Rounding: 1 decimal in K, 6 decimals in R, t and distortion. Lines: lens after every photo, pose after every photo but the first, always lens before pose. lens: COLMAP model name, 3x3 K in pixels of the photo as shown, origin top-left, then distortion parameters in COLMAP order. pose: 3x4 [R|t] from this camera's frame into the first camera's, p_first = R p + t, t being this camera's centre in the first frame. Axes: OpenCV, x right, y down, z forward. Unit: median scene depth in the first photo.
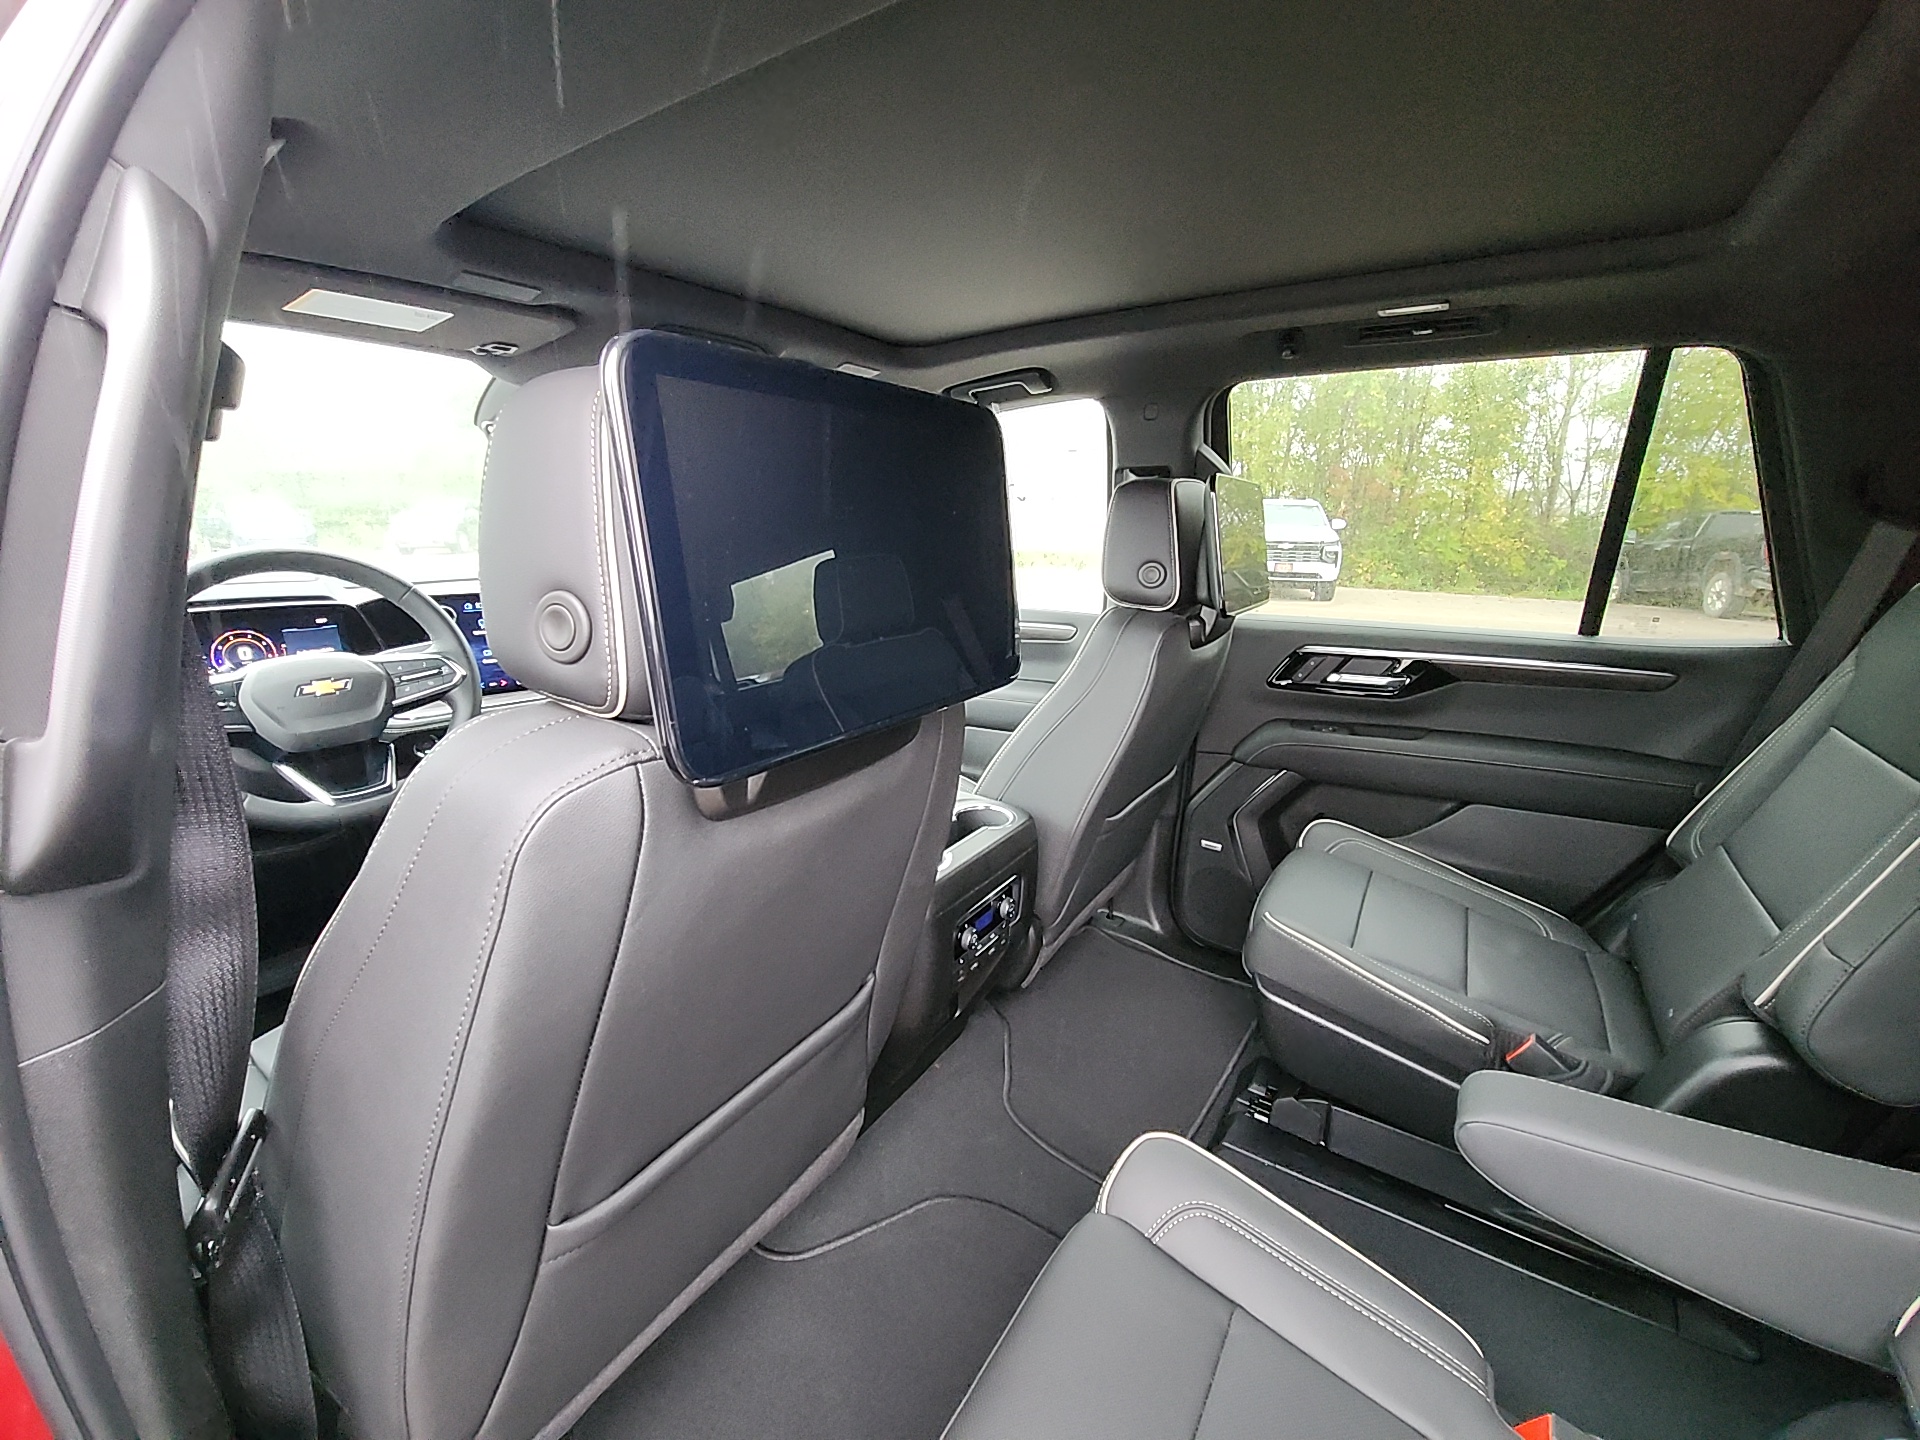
lens RADIAL K [[772.6, 0, 947.1], [0, 772.6, 703.3], [0, 0, 1]] dist [0.001445, -0.000535]
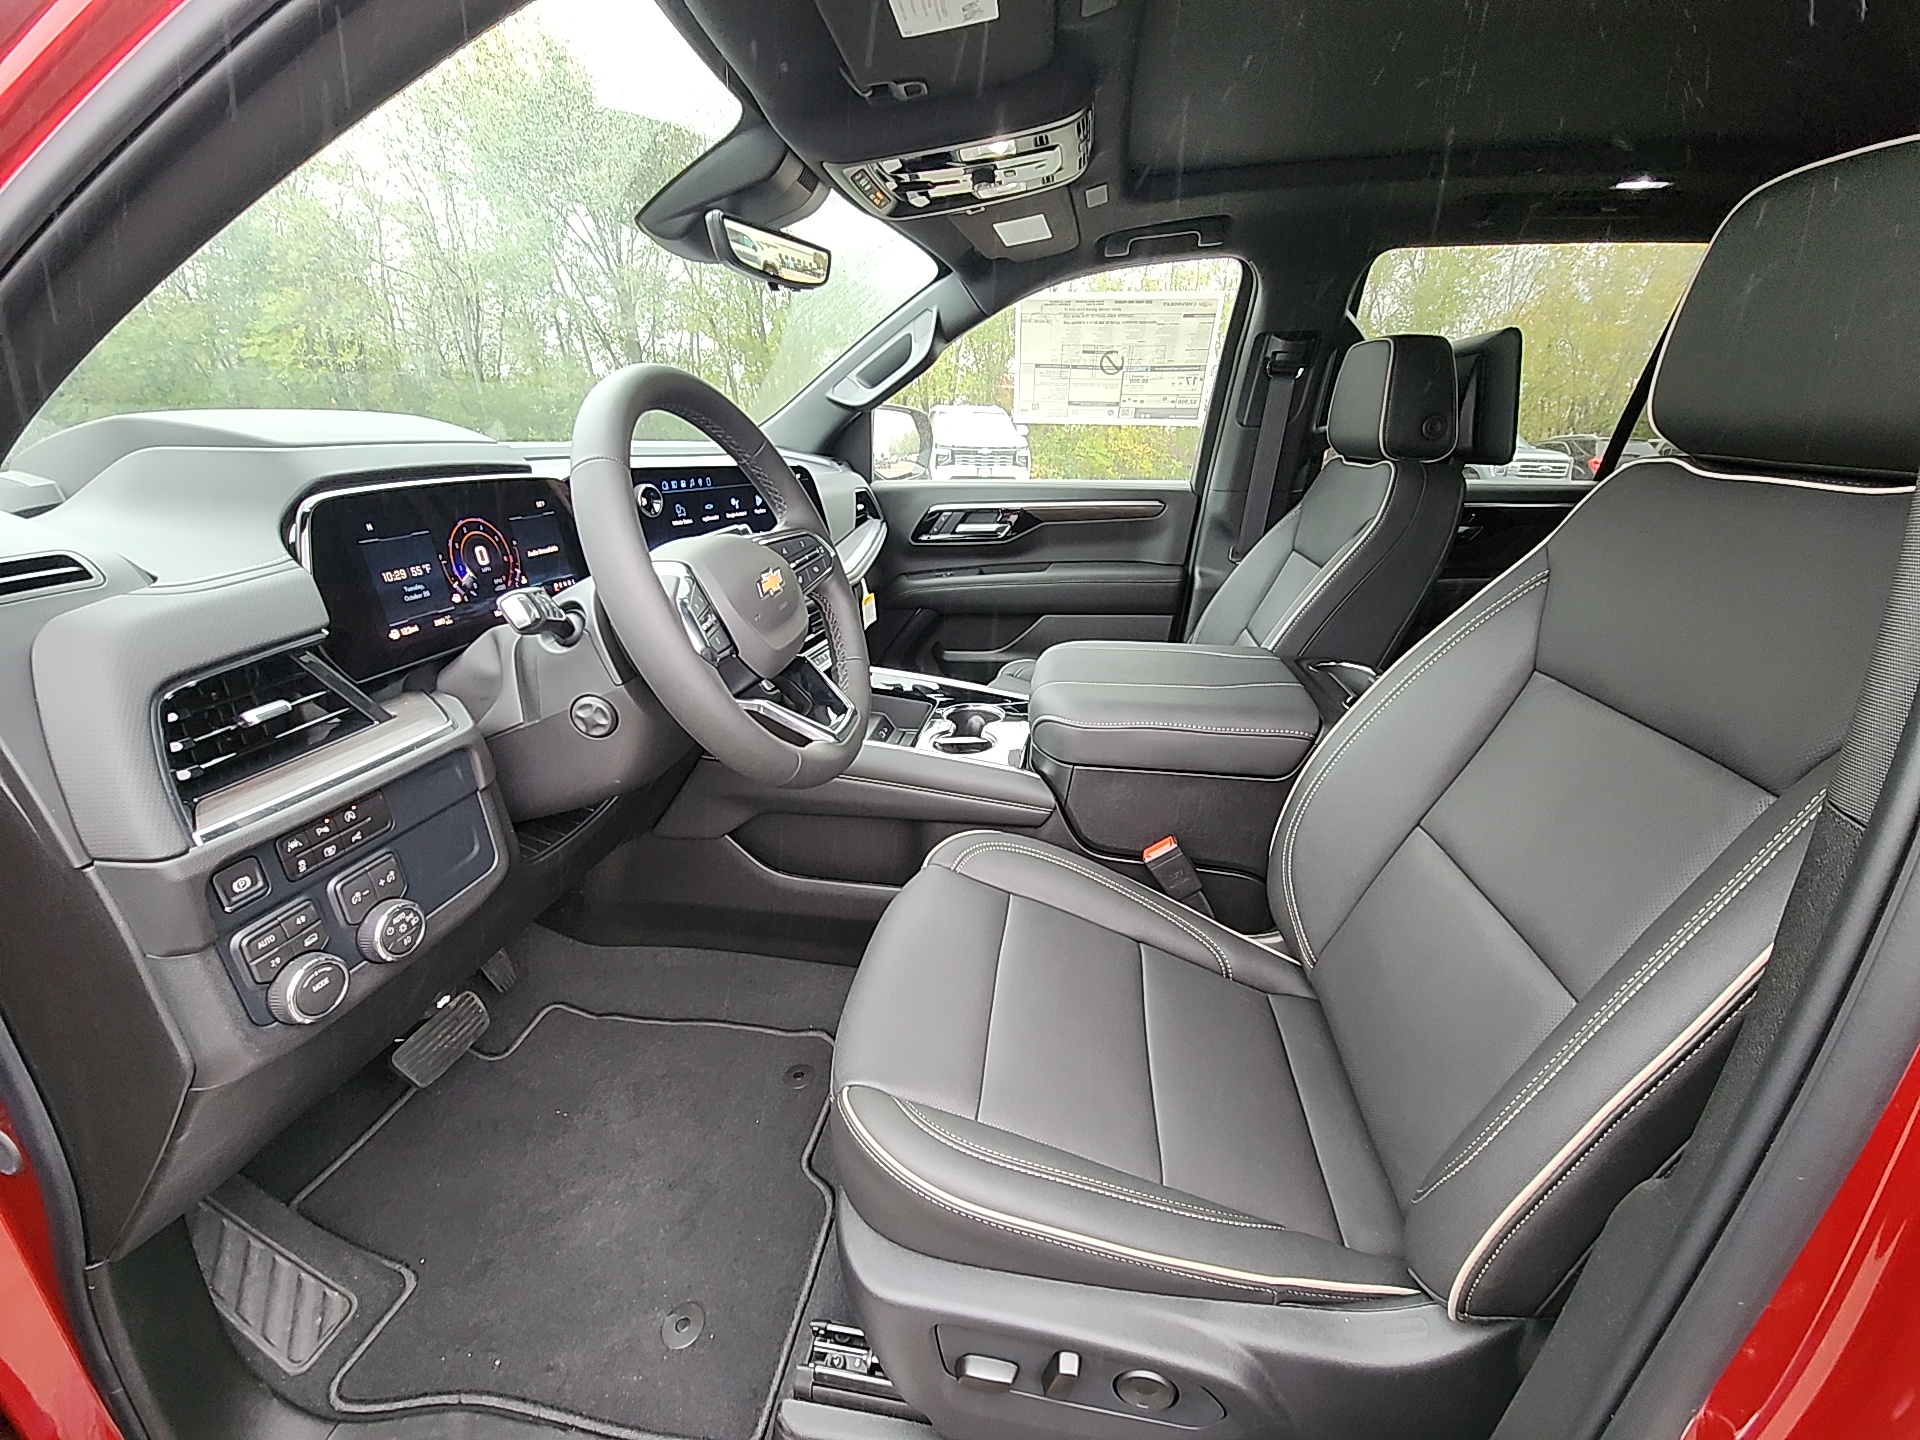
lens RADIAL K [[770.9, 0, 947.7], [0, 770.9, 702.6], [0, 0, 1]] dist [0.015208, -0.009826]
pose [[0.914120, -0.133811, 0.382726, -0.786287], [0.092145, 0.987832, 0.125288, 0.010173], [-0.394834, -0.079262, 0.915327, 0.249934]]
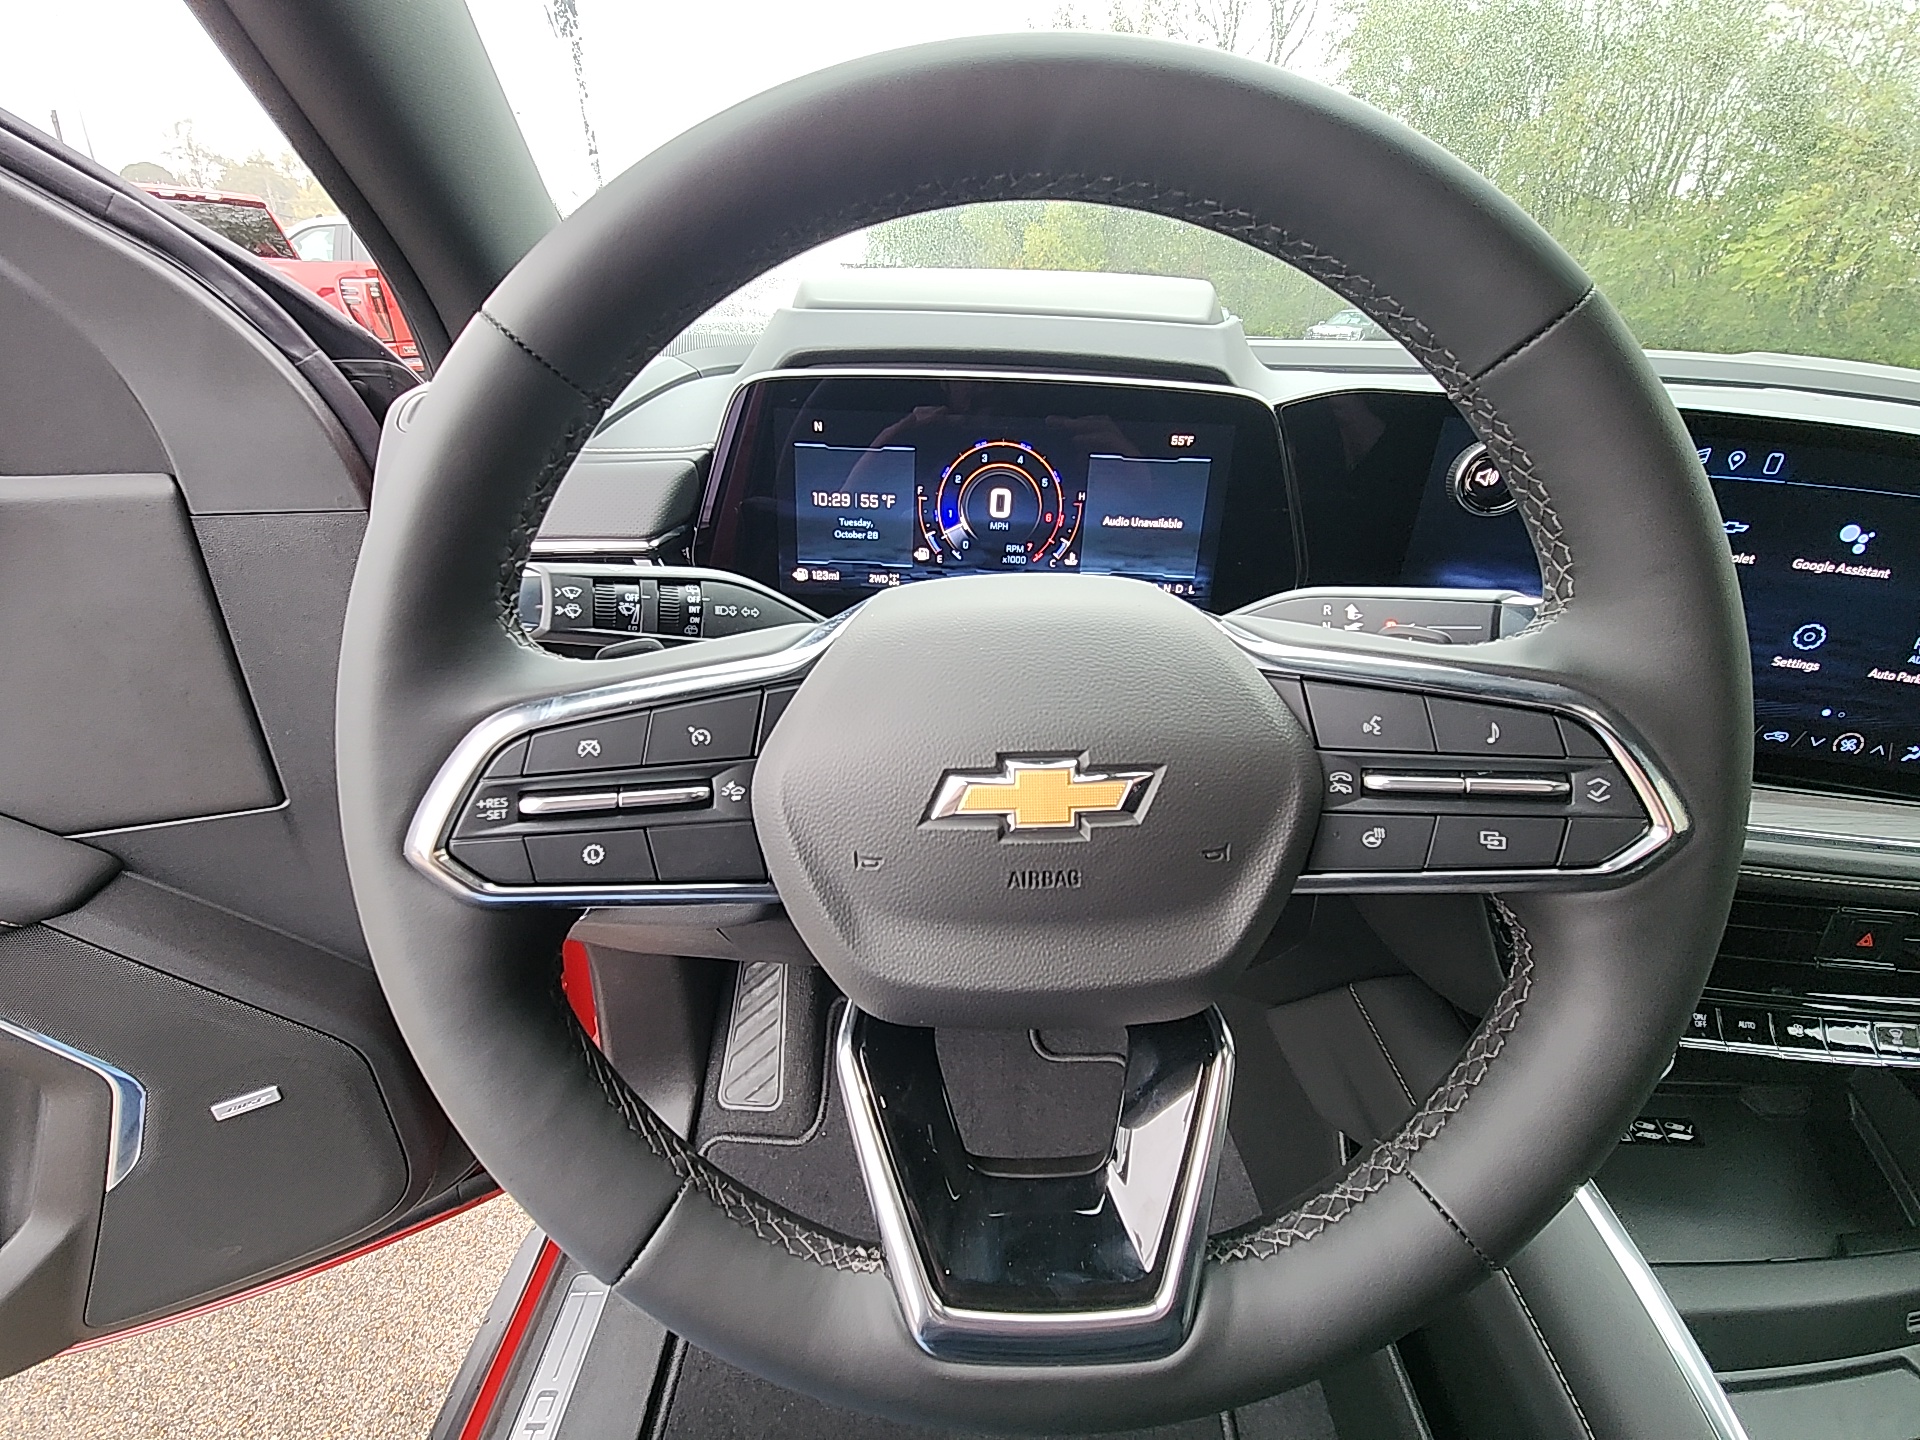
lens RADIAL K [[770.9, 0, 947.7], [0, 770.9, 702.6], [0, 0, 1]] dist [0.015208, -0.009826]
pose [[0.538214, 0.394803, -0.744618, -0.565869], [-0.230041, 0.918765, 0.320863, -0.087257], [0.810806, -0.001400, 0.585313, 0.718103]]
